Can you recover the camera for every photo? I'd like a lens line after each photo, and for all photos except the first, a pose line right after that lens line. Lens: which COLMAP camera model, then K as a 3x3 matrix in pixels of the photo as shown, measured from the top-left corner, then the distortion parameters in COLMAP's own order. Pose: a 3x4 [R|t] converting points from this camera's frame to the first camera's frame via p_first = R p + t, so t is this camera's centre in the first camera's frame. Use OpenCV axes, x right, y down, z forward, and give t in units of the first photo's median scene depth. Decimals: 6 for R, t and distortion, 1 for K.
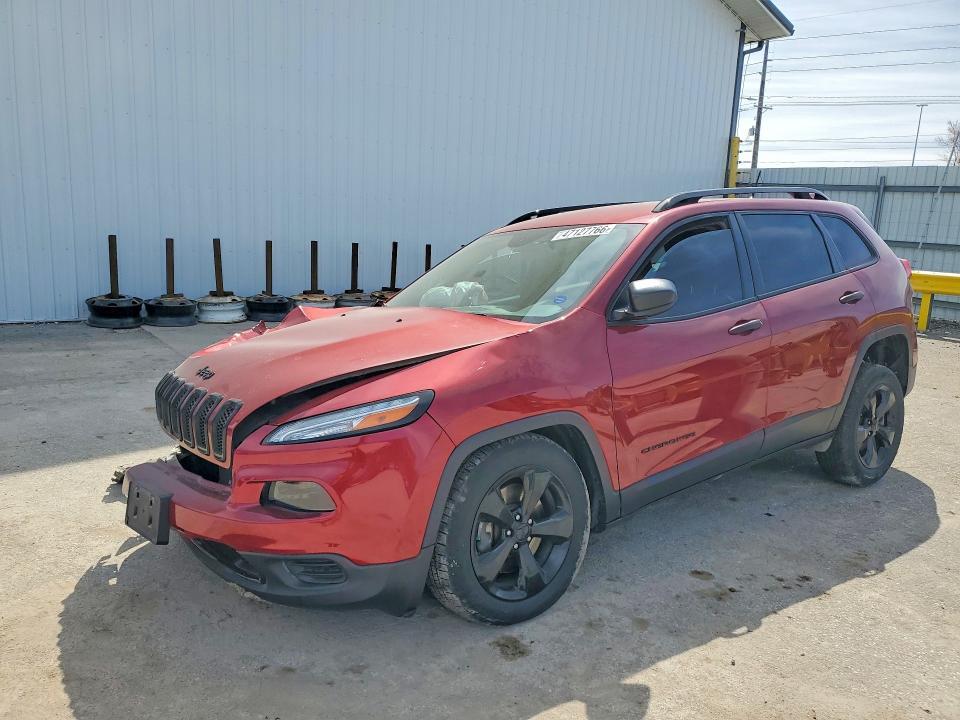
lens RADIAL K [[725.5, 0, 480.0], [0, 725.5, 360.0], [0, 0, 1]] dist [0.044328, -0.000585]
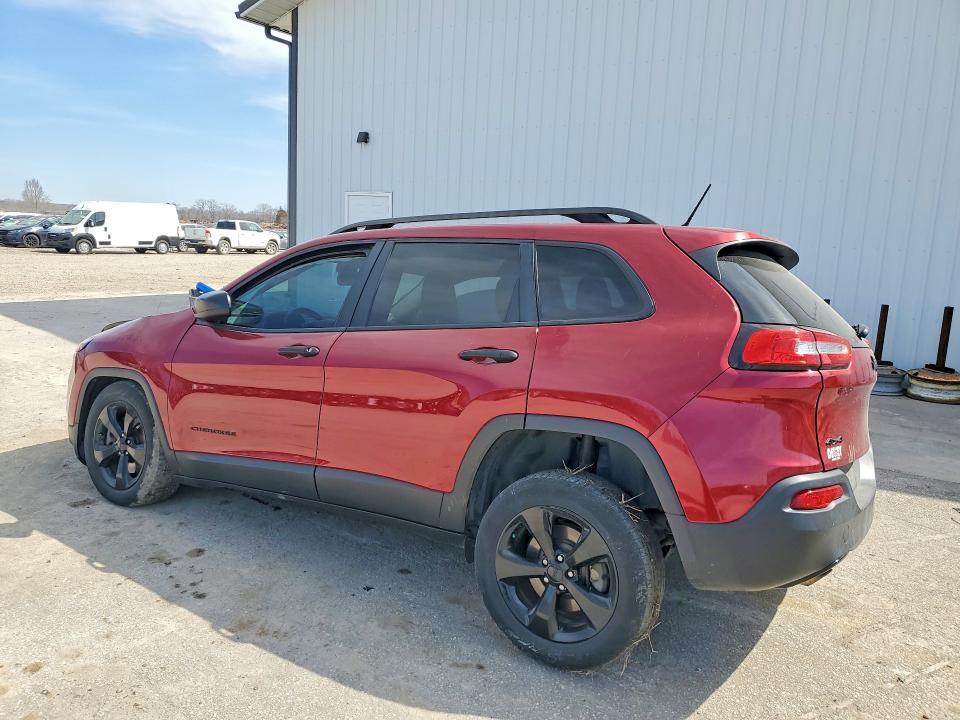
lens RADIAL K [[725.9, 0, 480.0], [0, 725.9, 360.0], [0, 0, 1]] dist [0.004545, -0.002851]
pose [[0.371114, 0.135856, -0.918595, 1.467607], [-0.218499, 0.974240, 0.055811, -0.151472], [0.902514, 0.180000, 0.391239, 0.920139]]
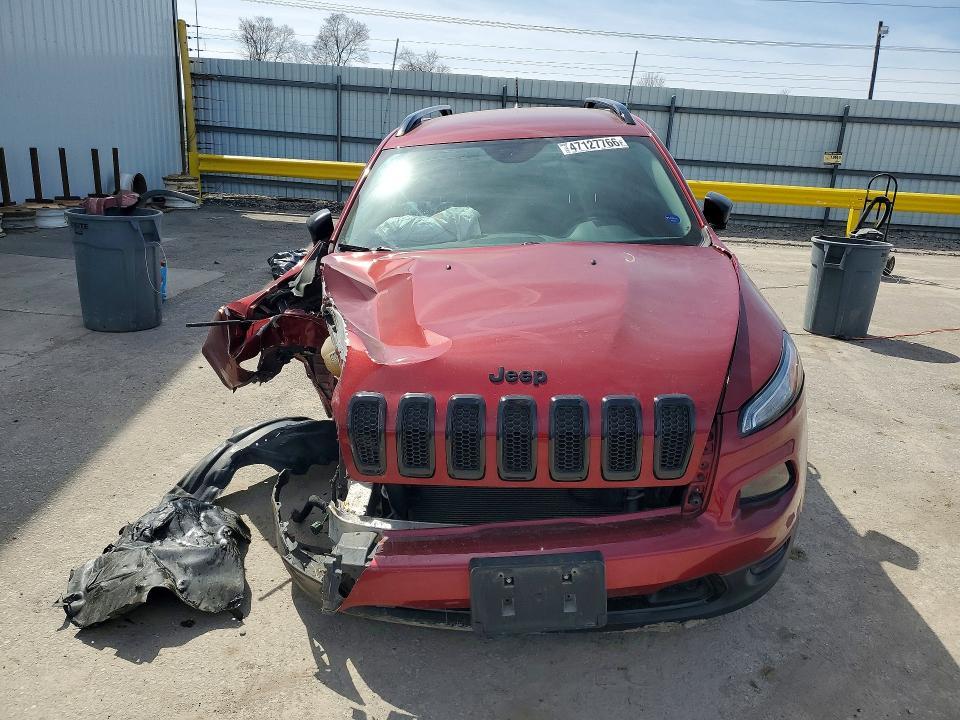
lens RADIAL K [[725.5, 0, 480.0], [0, 725.5, 360.0], [0, 0, 1]] dist [0.044328, -0.000585]
pose [[0.637473, -0.216316, 0.739483, -0.820800], [0.106664, 0.975314, 0.193352, -0.117693], [-0.763054, -0.044380, 0.644810, 0.551639]]
